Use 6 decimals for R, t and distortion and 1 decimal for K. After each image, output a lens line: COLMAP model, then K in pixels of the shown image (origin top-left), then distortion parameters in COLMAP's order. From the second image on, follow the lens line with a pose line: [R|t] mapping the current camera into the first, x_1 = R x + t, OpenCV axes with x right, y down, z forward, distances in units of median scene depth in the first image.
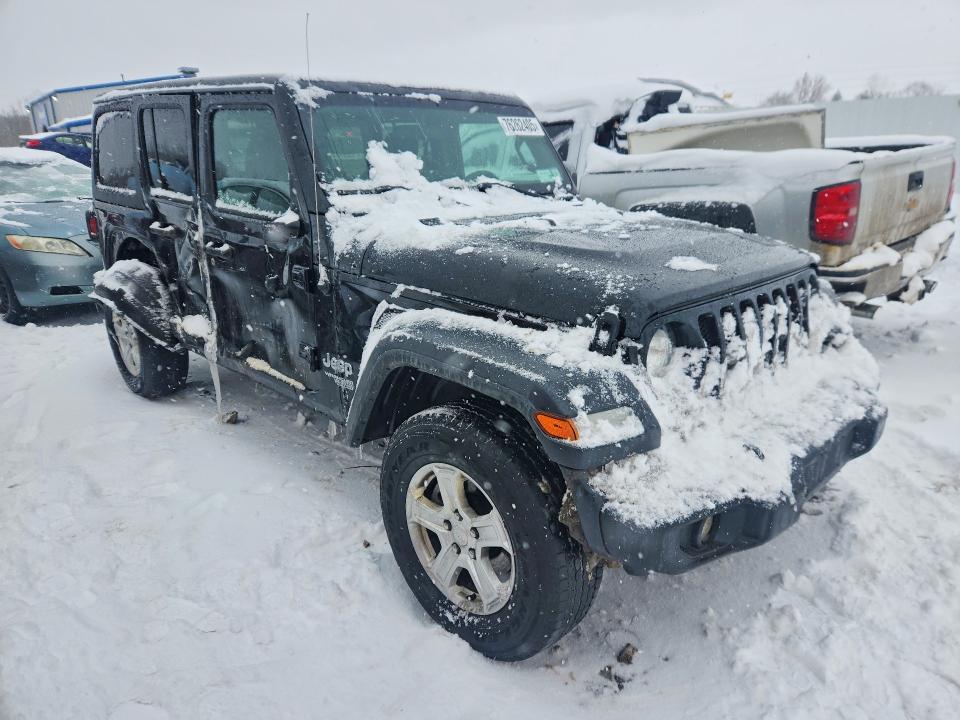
lens RADIAL K [[686.8, 0, 480.0], [0, 686.8, 360.0], [0, 0, 1]] dist [0.032865, -0.001727]
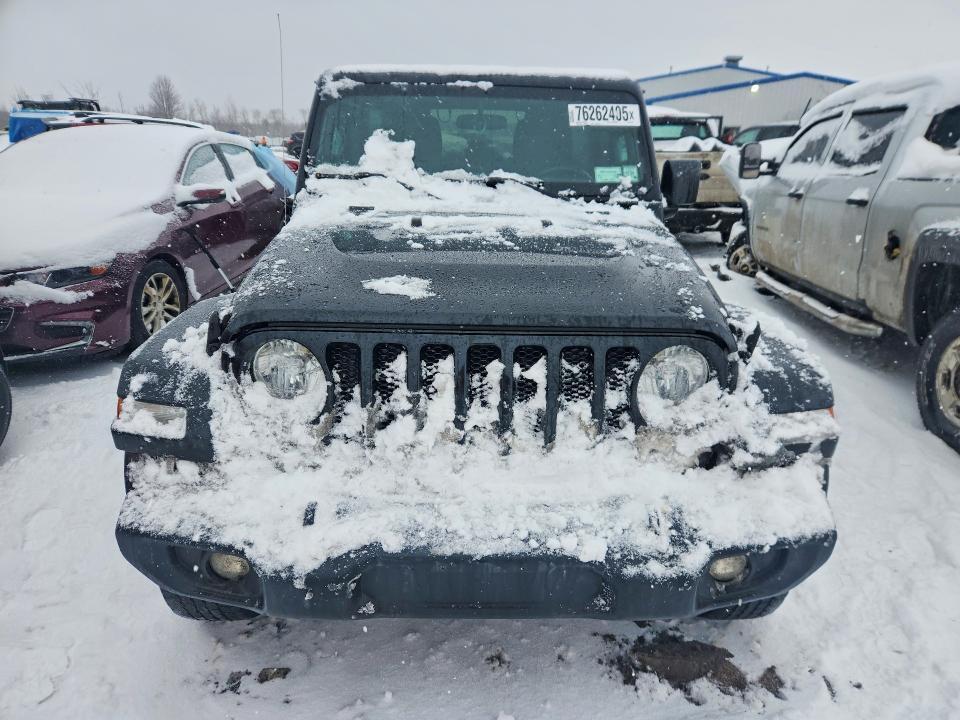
lens RADIAL K [[673.2, 0, 479.7], [0, 673.2, 366.9], [0, 0, 1]] dist [0.028791, -0.004190]
pose [[0.712290, 0.249135, -0.656182, 0.723915], [-0.228166, 0.966298, 0.119201, -0.127248], [0.663764, 0.064813, 0.745128, 0.362928]]
